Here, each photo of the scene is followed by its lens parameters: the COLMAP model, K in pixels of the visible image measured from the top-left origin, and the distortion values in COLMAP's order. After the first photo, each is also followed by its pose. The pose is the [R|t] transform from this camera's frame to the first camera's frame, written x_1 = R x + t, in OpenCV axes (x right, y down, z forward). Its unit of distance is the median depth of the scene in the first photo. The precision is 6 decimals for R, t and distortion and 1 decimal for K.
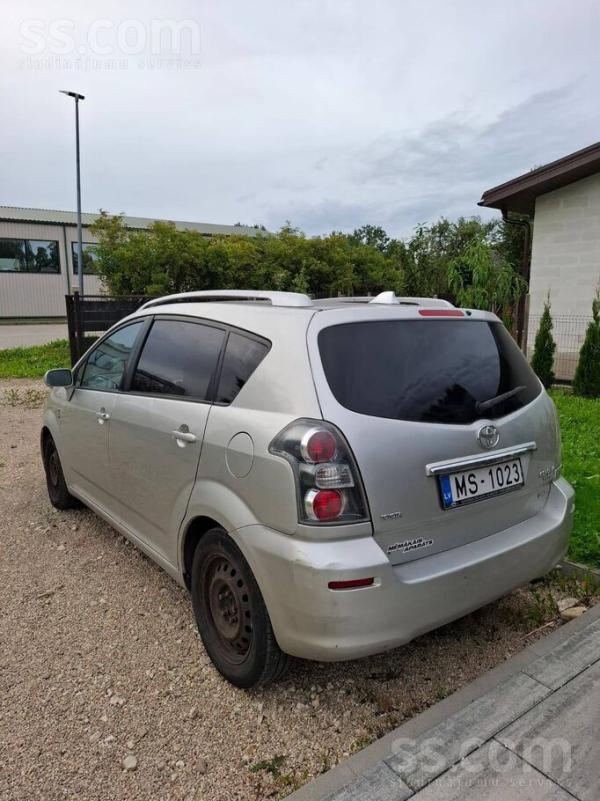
lens RADIAL K [[558.6, 0, 300.0], [0, 558.6, 400.5], [0, 0, 1]] dist [0.055441, -0.073657]
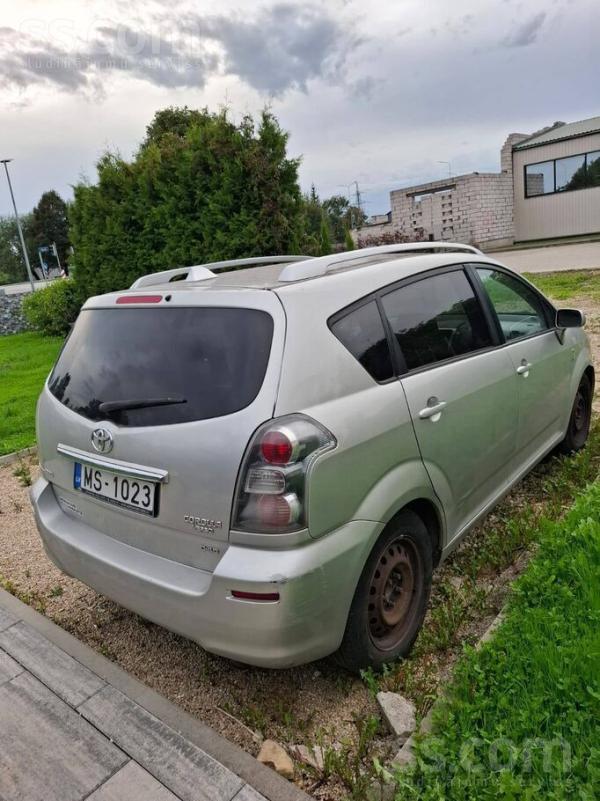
lens RADIAL K [[558.6, 0, 300.0], [0, 558.6, 400.5], [0, 0, 1]] dist [0.055441, -0.073657]
pose [[0.234170, 0.204083, -0.950534, 1.258860], [-0.037386, 0.978886, 0.200960, -0.196489], [0.971477, -0.011523, 0.236855, 1.072713]]
